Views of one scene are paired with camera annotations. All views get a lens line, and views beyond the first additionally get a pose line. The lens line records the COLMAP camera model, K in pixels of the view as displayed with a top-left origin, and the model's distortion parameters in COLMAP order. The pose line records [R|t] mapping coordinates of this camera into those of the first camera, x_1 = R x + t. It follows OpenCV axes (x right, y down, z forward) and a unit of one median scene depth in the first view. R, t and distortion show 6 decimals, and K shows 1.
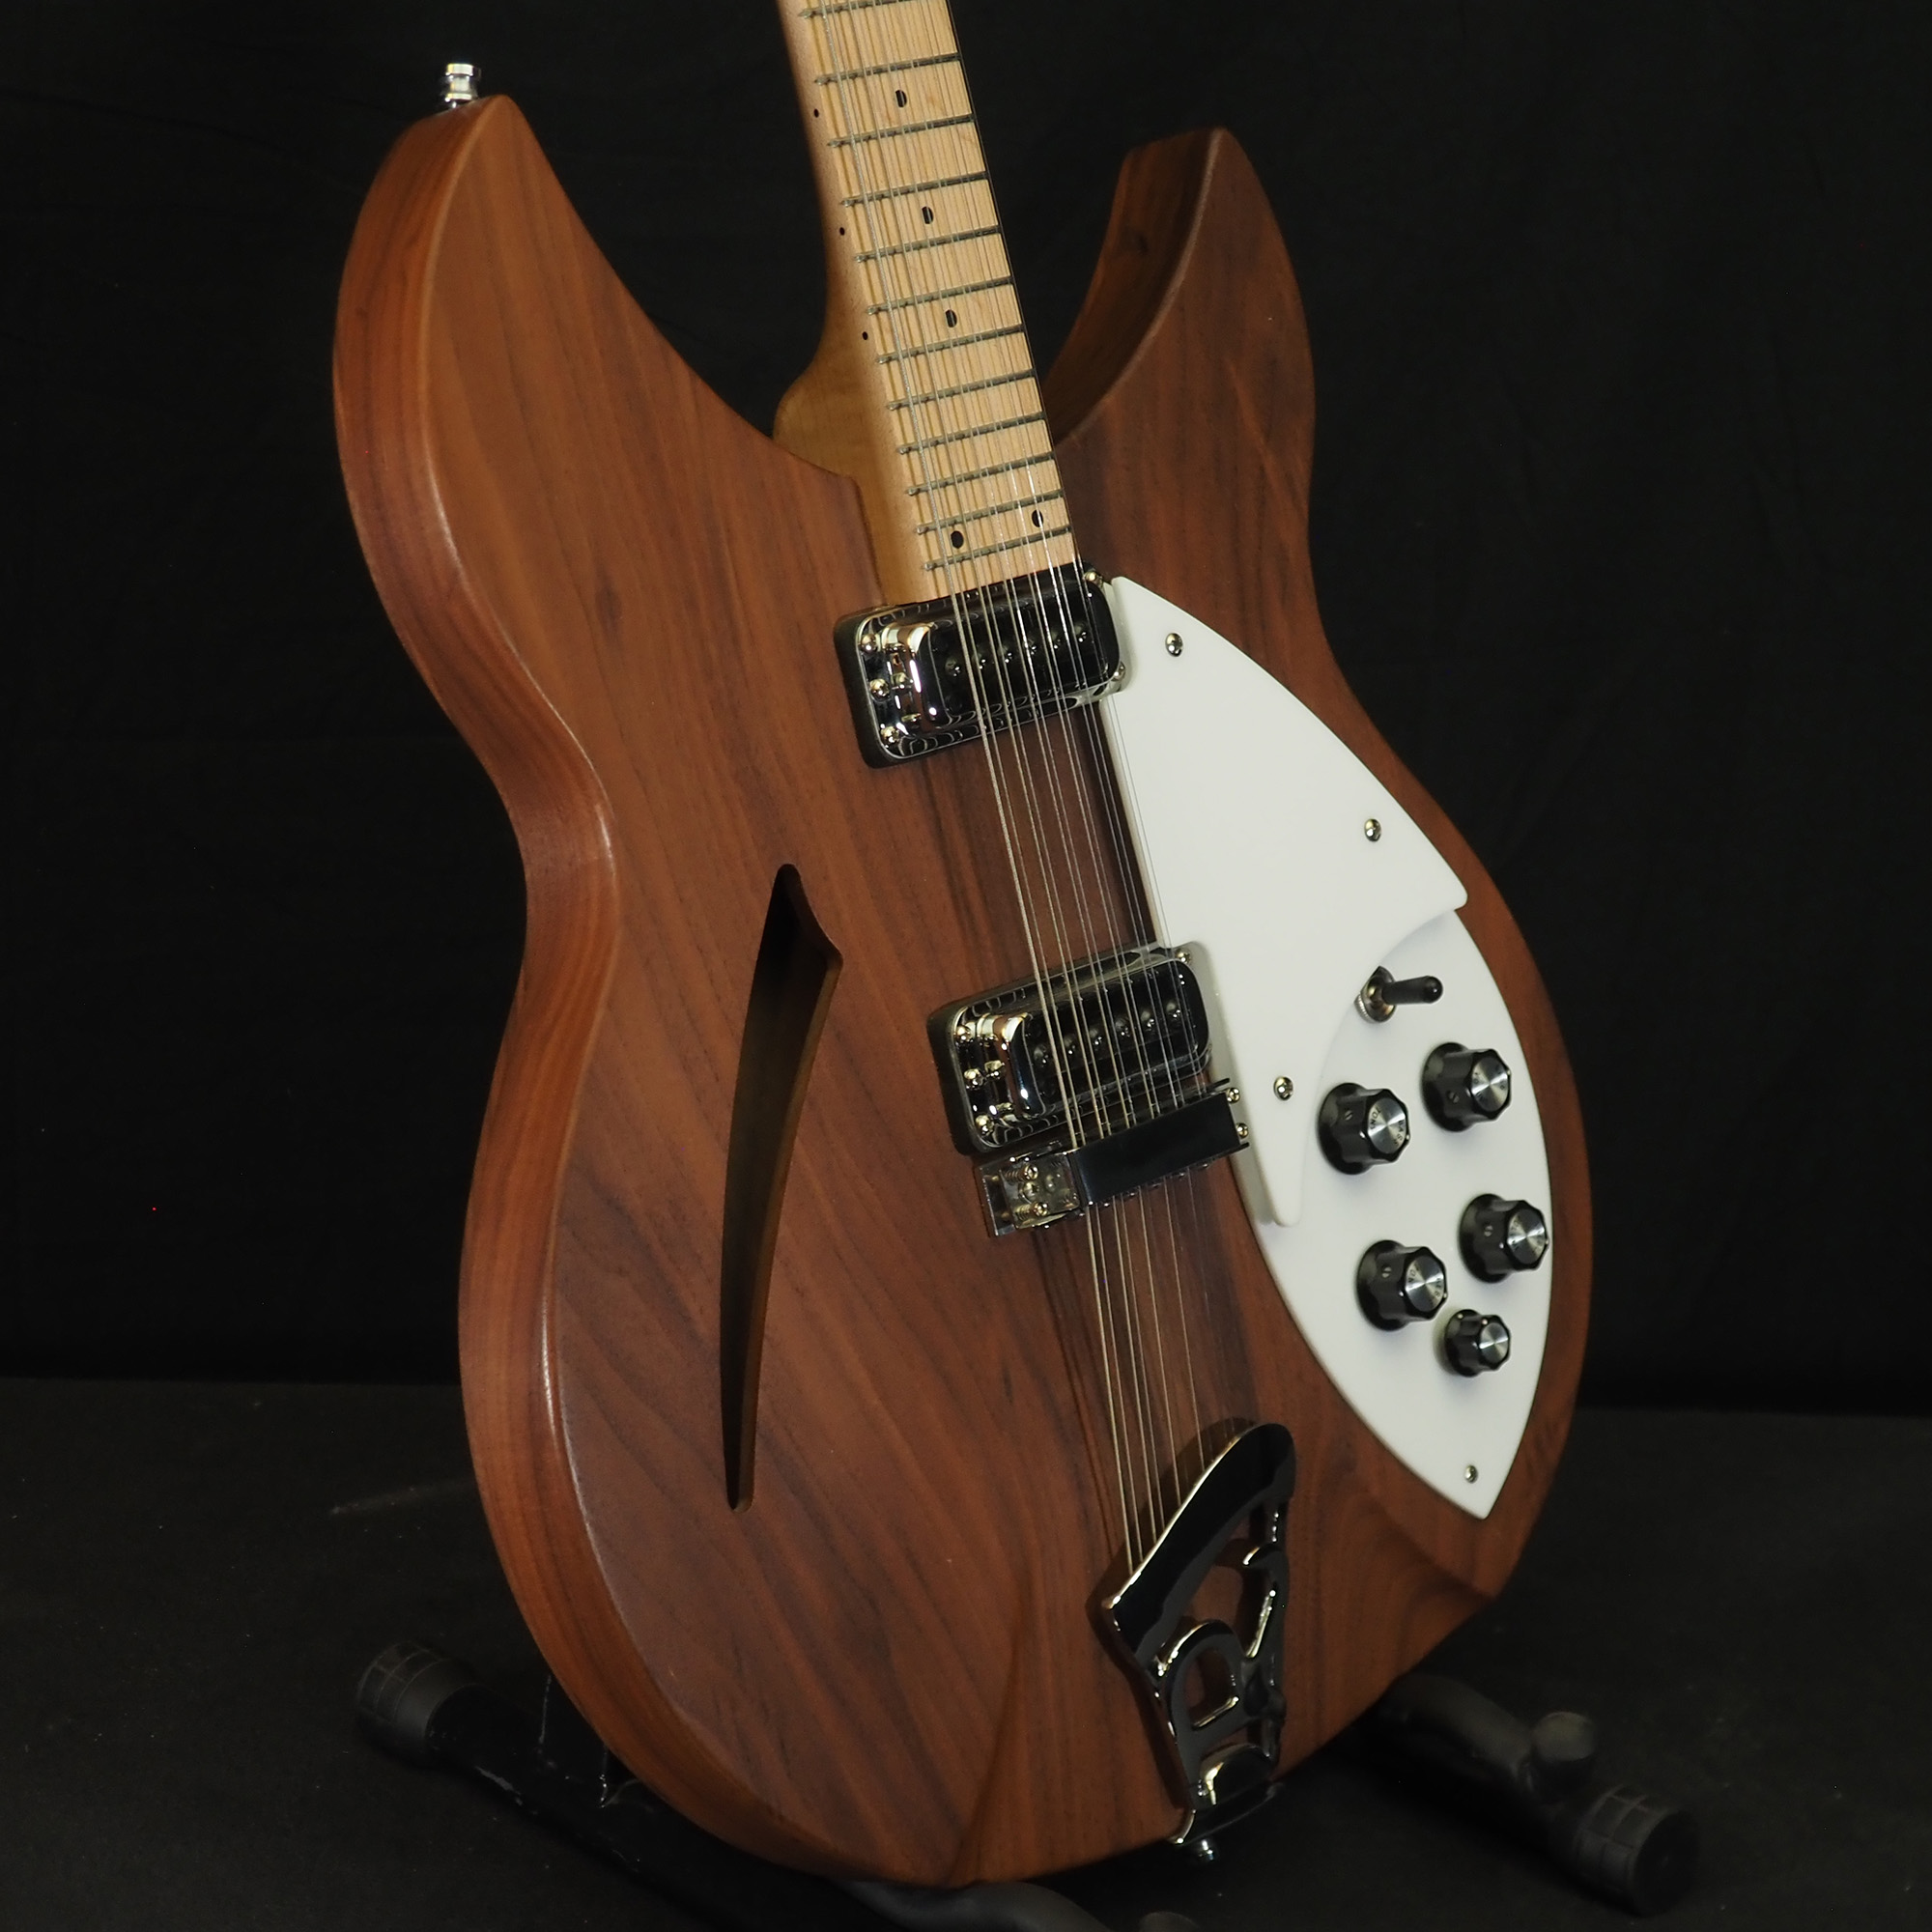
lens RADIAL K [[5028.0, 0, 966.7], [0, 5028.0, 964.0], [0, 0, 1]] dist [0.016176, 0.000000]
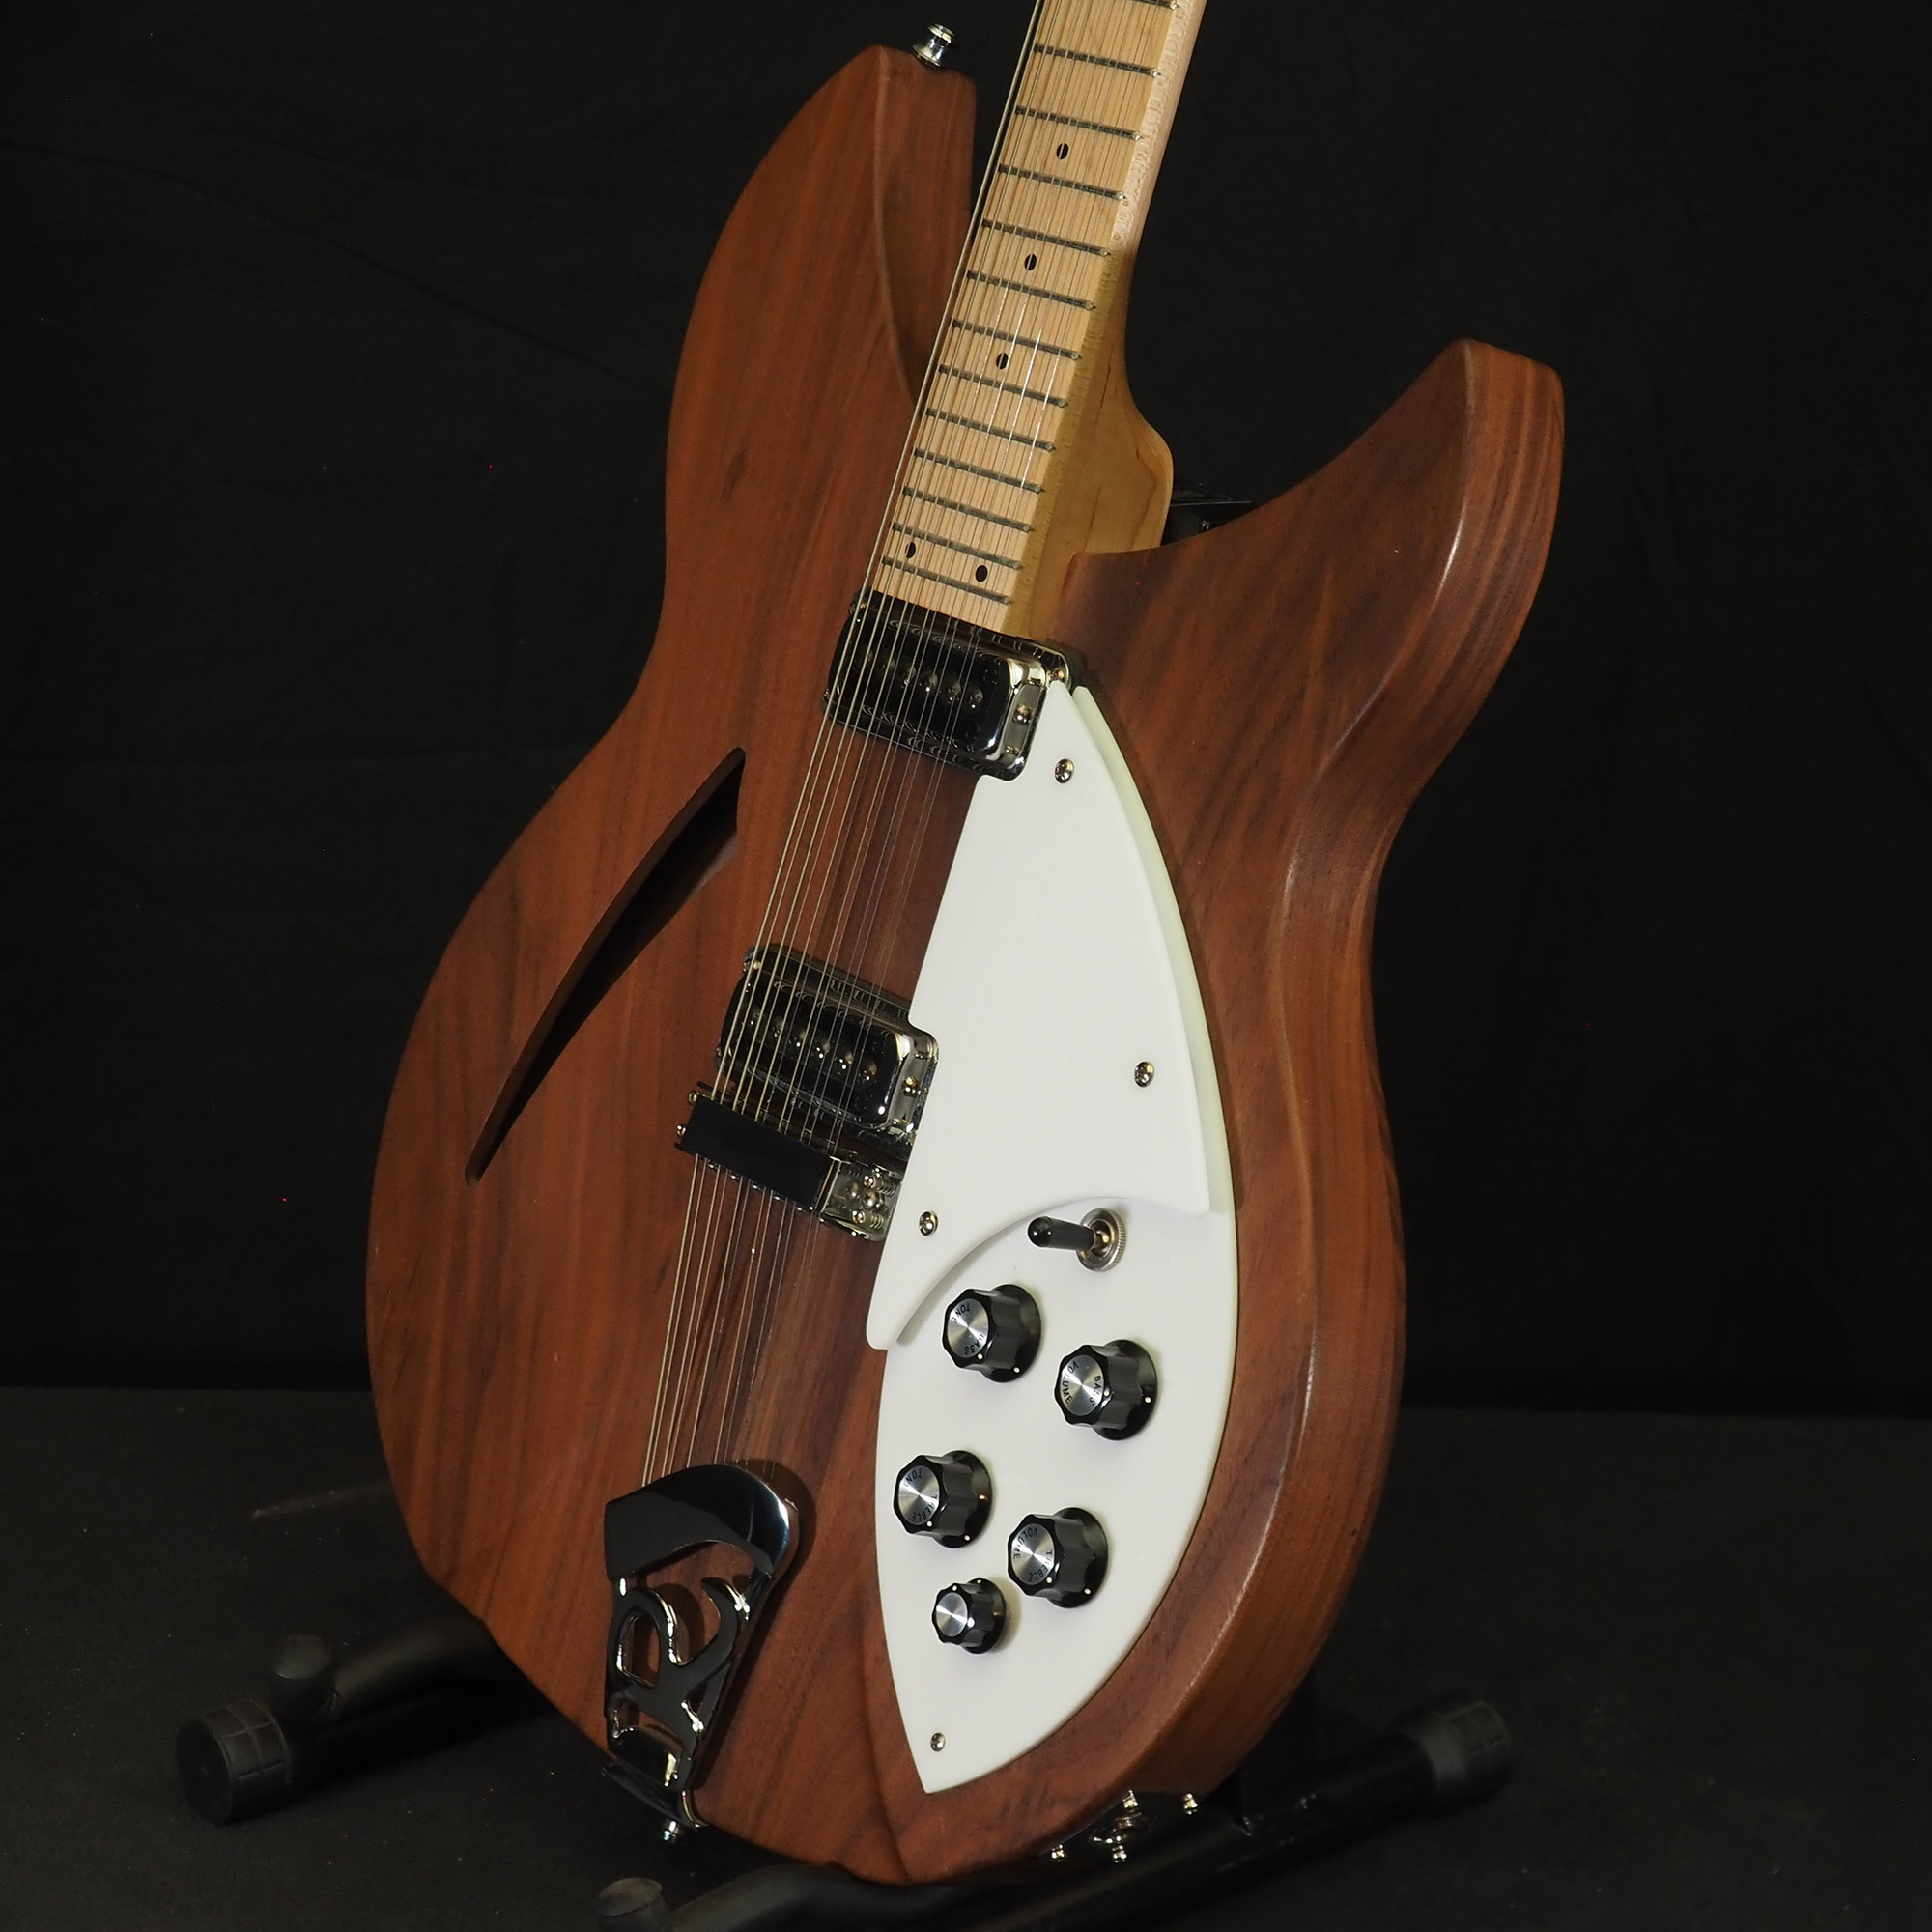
lens RADIAL K [[5028.0, 0, 965.2], [0, 5028.0, 974.3], [0, 0, 1]] dist [0.016176, 0.000000]
pose [[-0.099850, 0.312729, -0.944580, 1.017950], [-0.373163, 0.868263, 0.326908, -0.355762], [0.922377, 0.385124, 0.030003, 1.017138]]
